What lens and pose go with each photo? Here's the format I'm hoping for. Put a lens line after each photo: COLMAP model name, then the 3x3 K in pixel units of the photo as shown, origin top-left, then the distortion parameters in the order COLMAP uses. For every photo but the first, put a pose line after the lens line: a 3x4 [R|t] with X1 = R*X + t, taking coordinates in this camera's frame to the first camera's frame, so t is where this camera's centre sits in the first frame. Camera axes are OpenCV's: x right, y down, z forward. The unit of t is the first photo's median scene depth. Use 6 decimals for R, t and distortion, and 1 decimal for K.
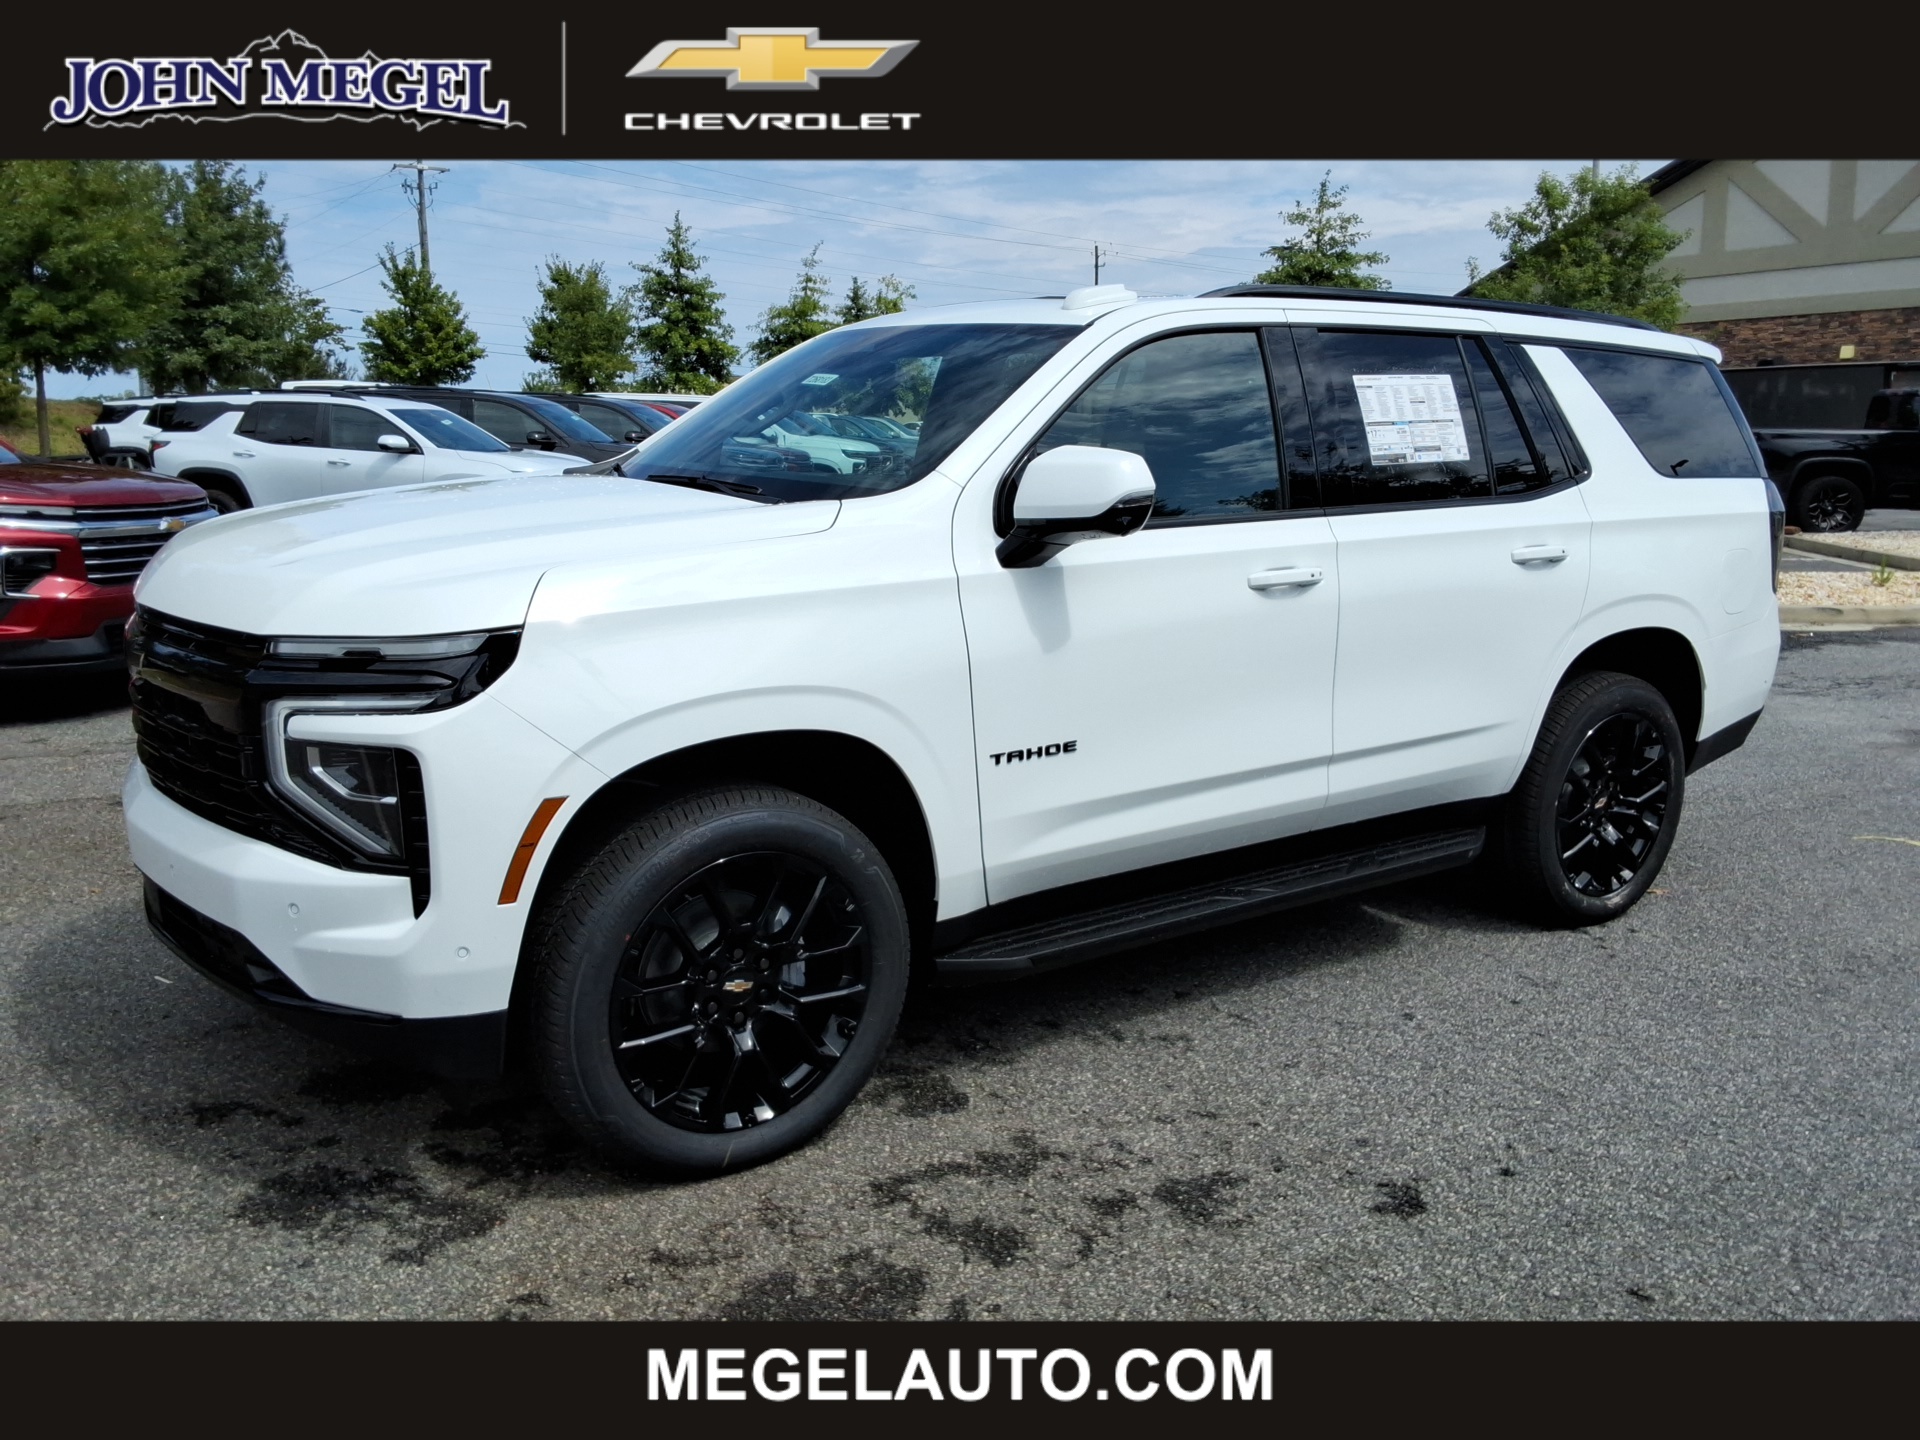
lens RADIAL K [[1547.4, 0, 976.4], [0, 1547.4, 703.6], [0, 0, 1]] dist [0.109054, -0.176452]
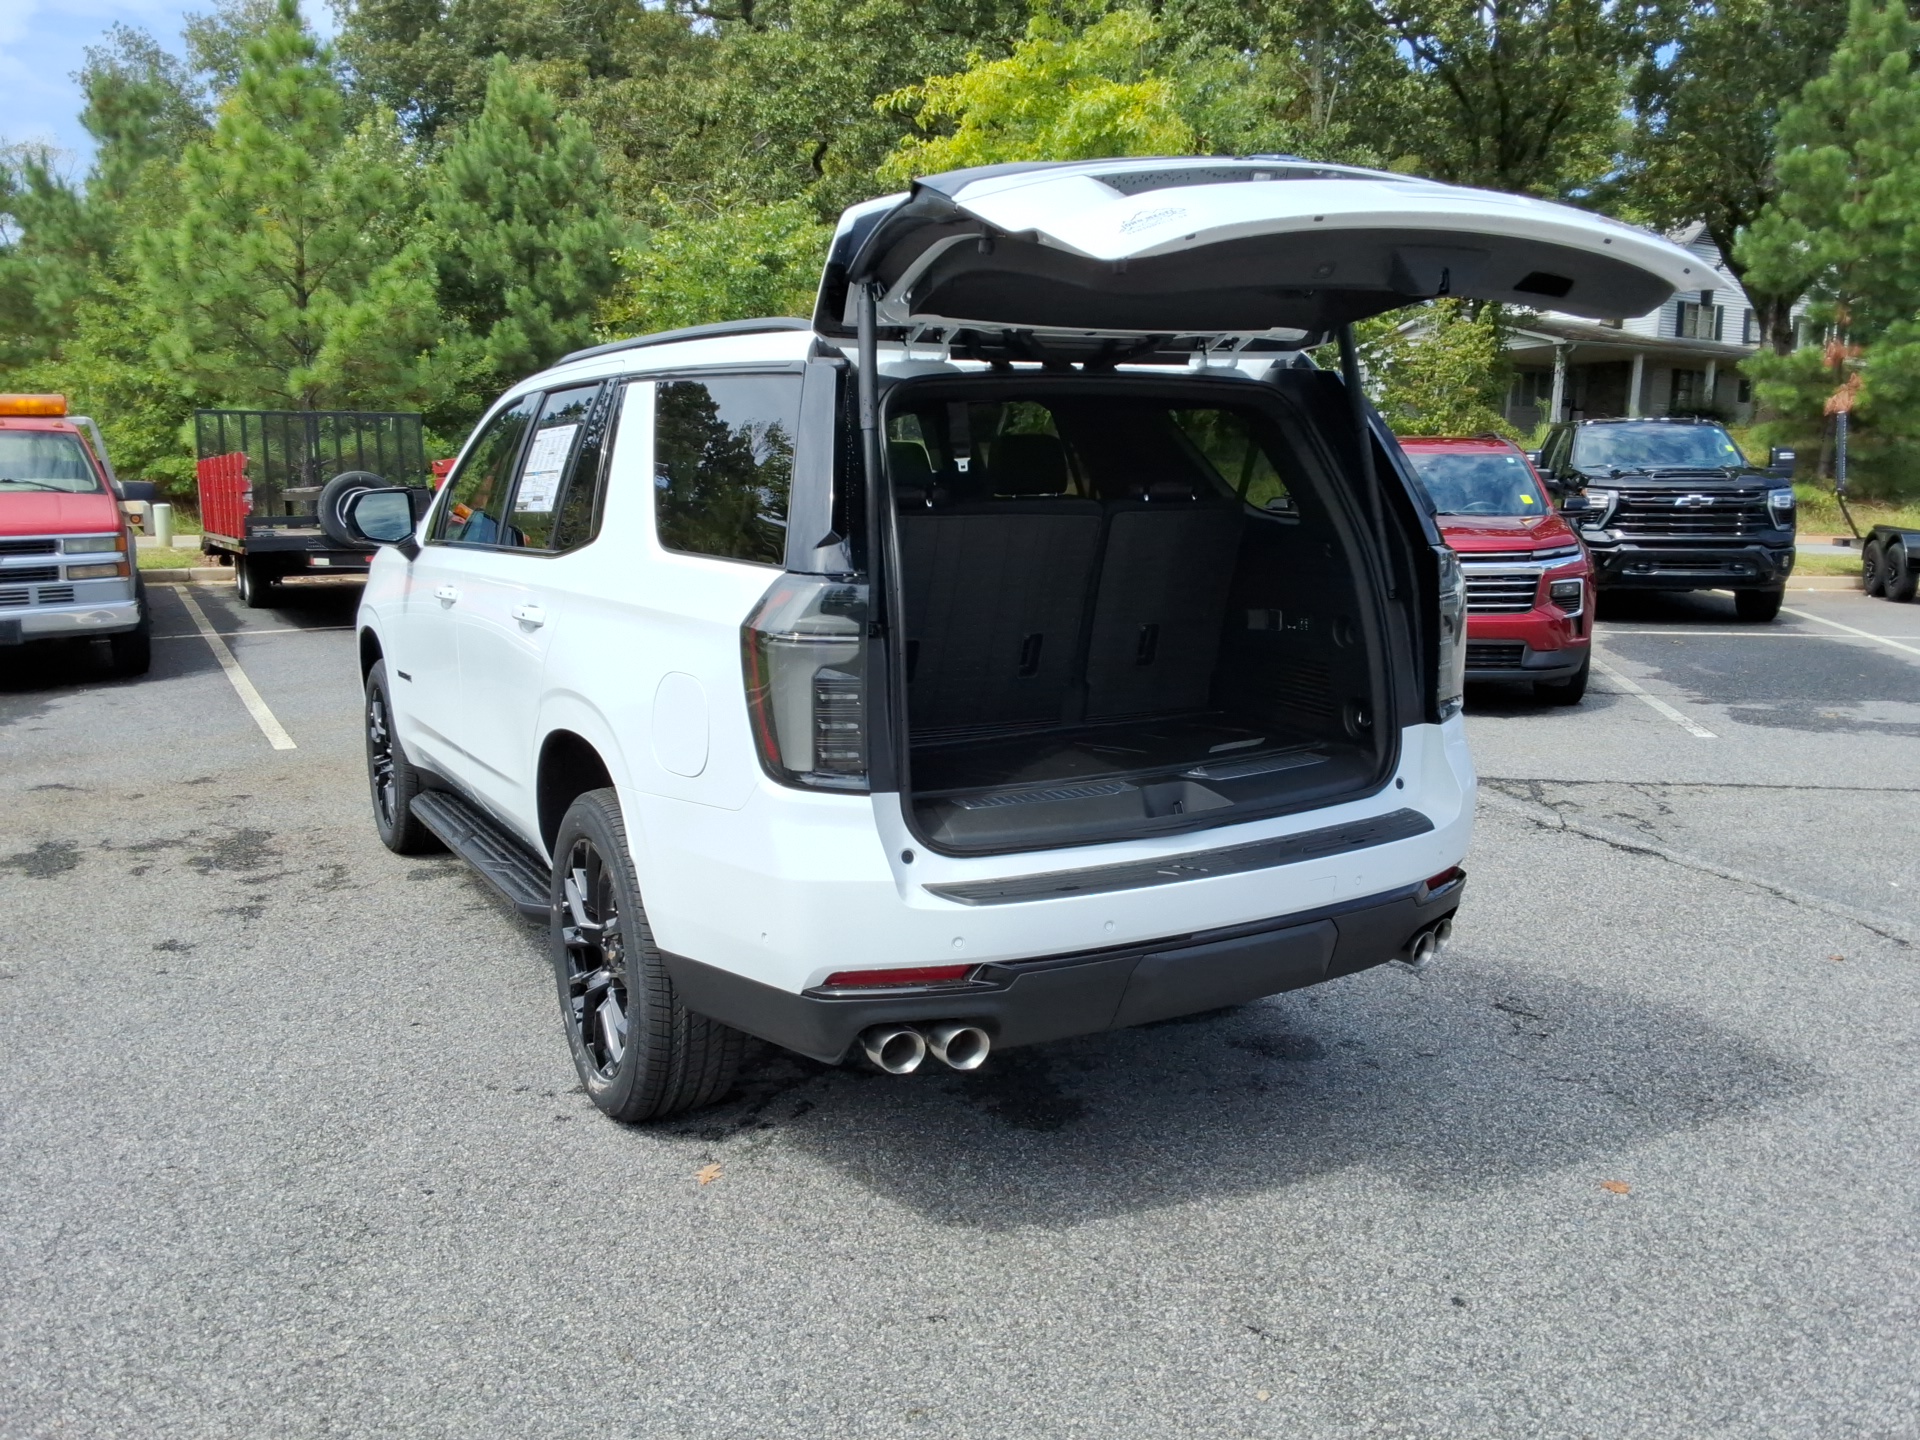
lens RADIAL K [[1547.4, 0, 978.5], [0, 1547.4, 695.5], [0, 0, 1]] dist [0.109054, -0.176452]
pose [[-0.103429, 0.130815, -0.985997, 1.418142], [-0.176097, 0.973245, 0.147596, -0.263652], [0.978924, 0.188897, -0.077625, 1.526346]]
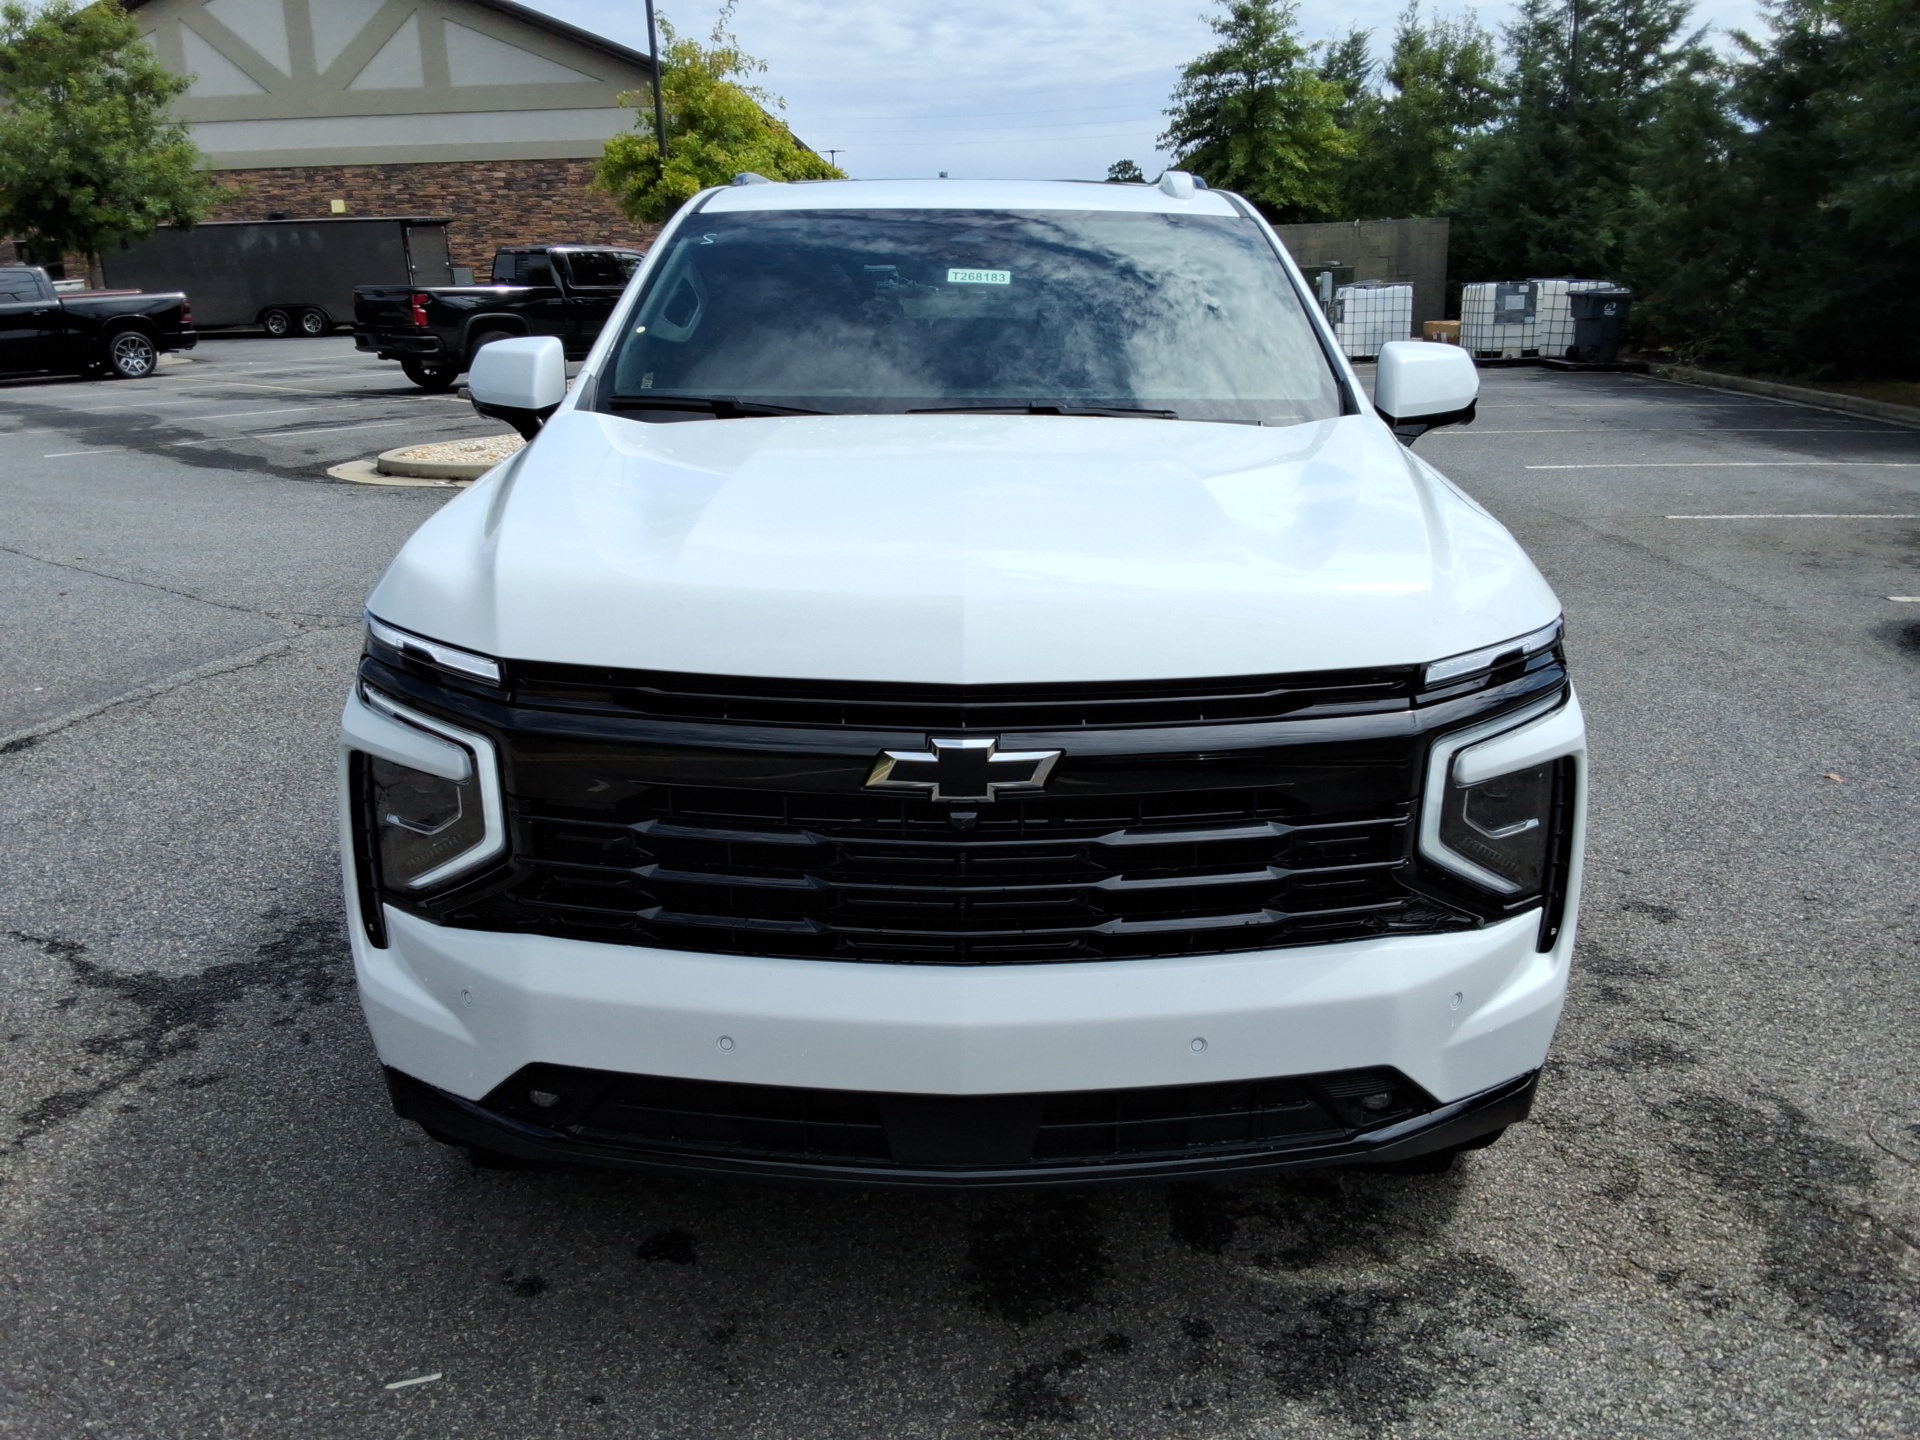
lens RADIAL K [[1547.4, 0, 980.3], [0, 1547.4, 691.5], [0, 0, 1]] dist [0.109054, -0.176452]
pose [[0.578450, -0.224255, 0.784286, -0.841203], [0.158430, 0.974046, 0.161664, -0.132670], [-0.800185, 0.030740, 0.598965, 0.528003]]
